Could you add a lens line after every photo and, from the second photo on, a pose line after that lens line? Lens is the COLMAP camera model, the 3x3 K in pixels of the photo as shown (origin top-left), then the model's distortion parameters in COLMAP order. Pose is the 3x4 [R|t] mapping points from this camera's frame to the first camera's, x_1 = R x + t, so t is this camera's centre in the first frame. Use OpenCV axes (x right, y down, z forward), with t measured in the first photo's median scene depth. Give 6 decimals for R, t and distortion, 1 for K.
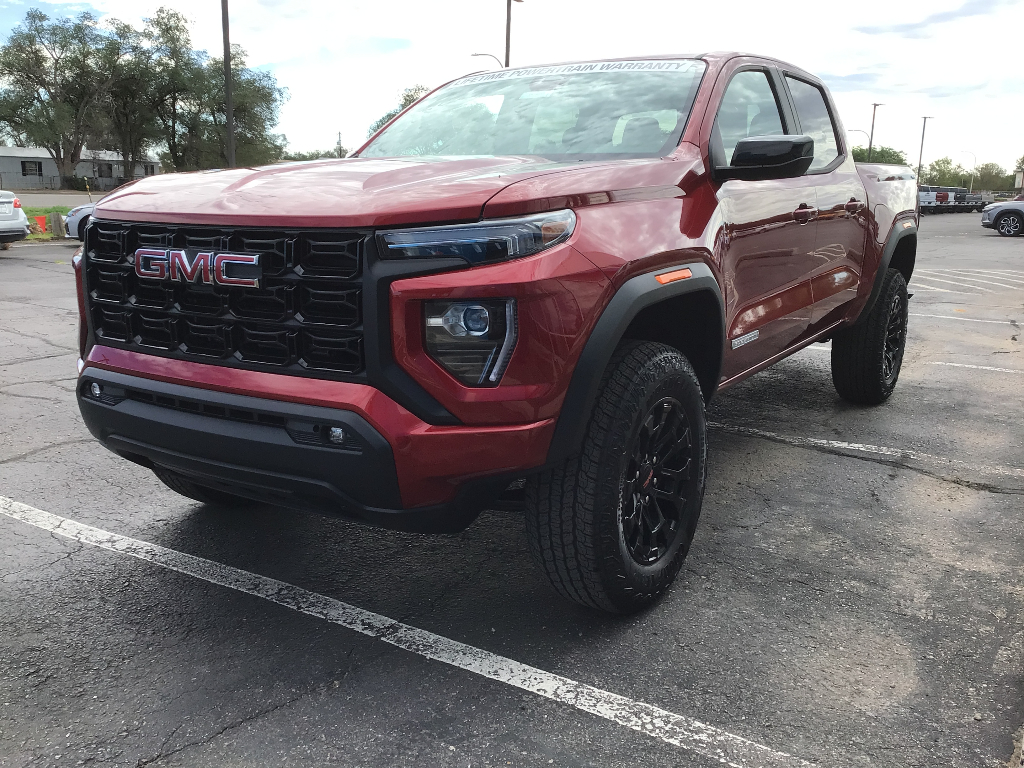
lens RADIAL K [[925.1, 0, 511.4], [0, 925.1, 385.5], [0, 0, 1]] dist [0.078507, -0.127799]
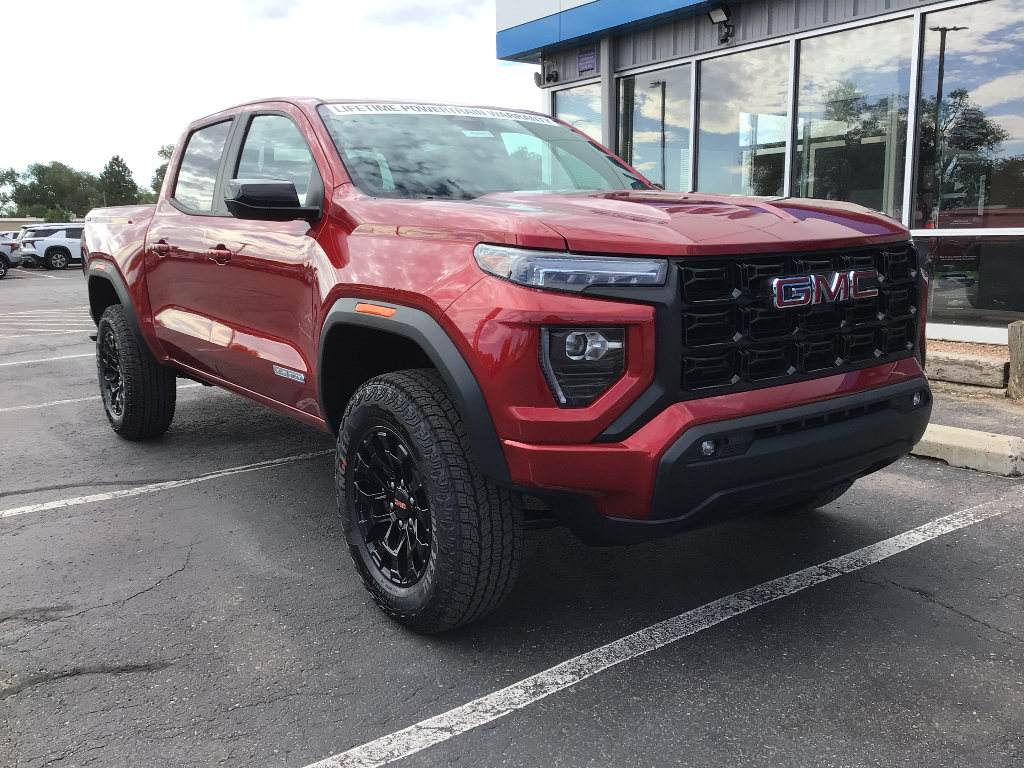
lens RADIAL K [[925.1, 0, 511.8], [0, 925.1, 379.9], [0, 0, 1]] dist [0.078507, -0.127799]
pose [[0.348938, -0.171054, 0.921403, -1.379057], [0.222510, 0.970207, 0.095849, -0.195514], [-0.910347, 0.171576, 0.376603, 0.870755]]
